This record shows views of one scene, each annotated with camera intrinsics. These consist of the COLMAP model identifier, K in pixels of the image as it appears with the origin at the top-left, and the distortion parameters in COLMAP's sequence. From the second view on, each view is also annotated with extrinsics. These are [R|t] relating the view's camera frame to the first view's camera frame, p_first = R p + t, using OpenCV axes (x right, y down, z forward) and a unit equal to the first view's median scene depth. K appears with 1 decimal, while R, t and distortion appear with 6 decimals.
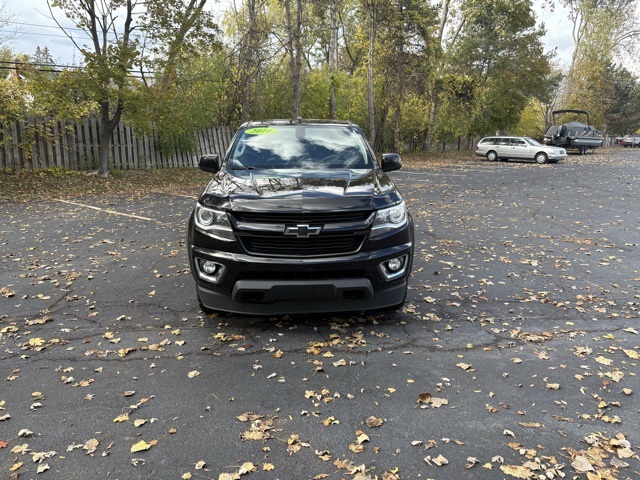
lens RADIAL K [[490.1, 0, 320.0], [0, 490.1, 240.0], [0, 0, 1]] dist [0.036588, -0.053633]
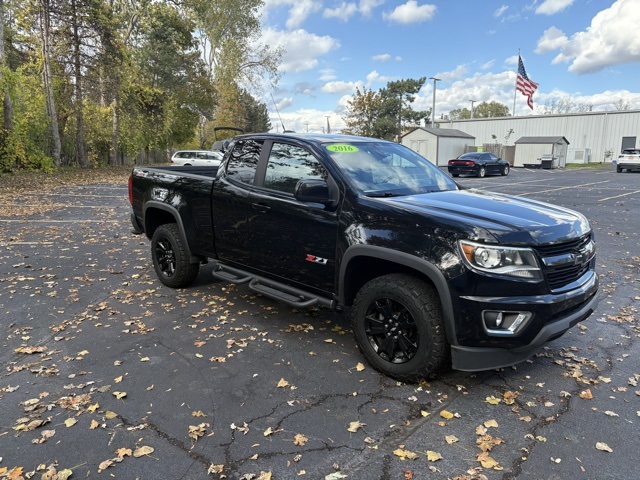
lens RADIAL K [[483.5, 0, 320.0], [0, 483.5, 240.0], [0, 0, 1]] dist [0.084166, -0.087024]
pose [[0.729153, -0.114160, 0.674761, -0.146300], [0.128842, 0.991256, 0.028478, -0.020960], [-0.672112, 0.066173, 0.737486, 0.087623]]
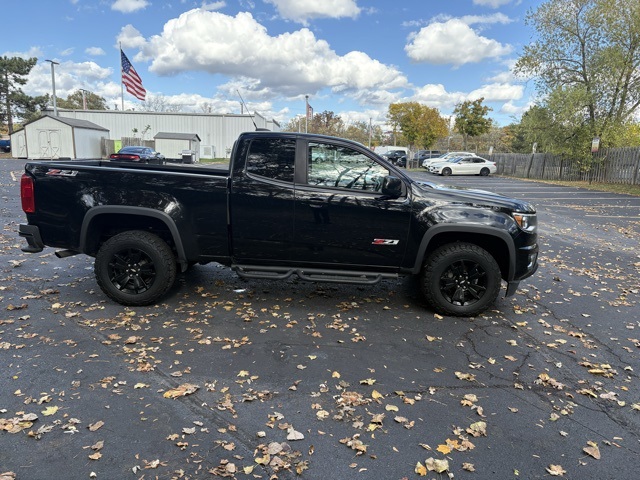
lens RADIAL K [[485.8, 0, 320.0], [0, 485.8, 240.0], [0, 0, 1]] dist [0.021334, -0.012260]
pose [[0.027816, -0.172035, 0.984698, -0.229728], [0.169941, 0.971553, 0.164938, -0.046922], [-0.985062, 0.162753, 0.056260, 0.220805]]
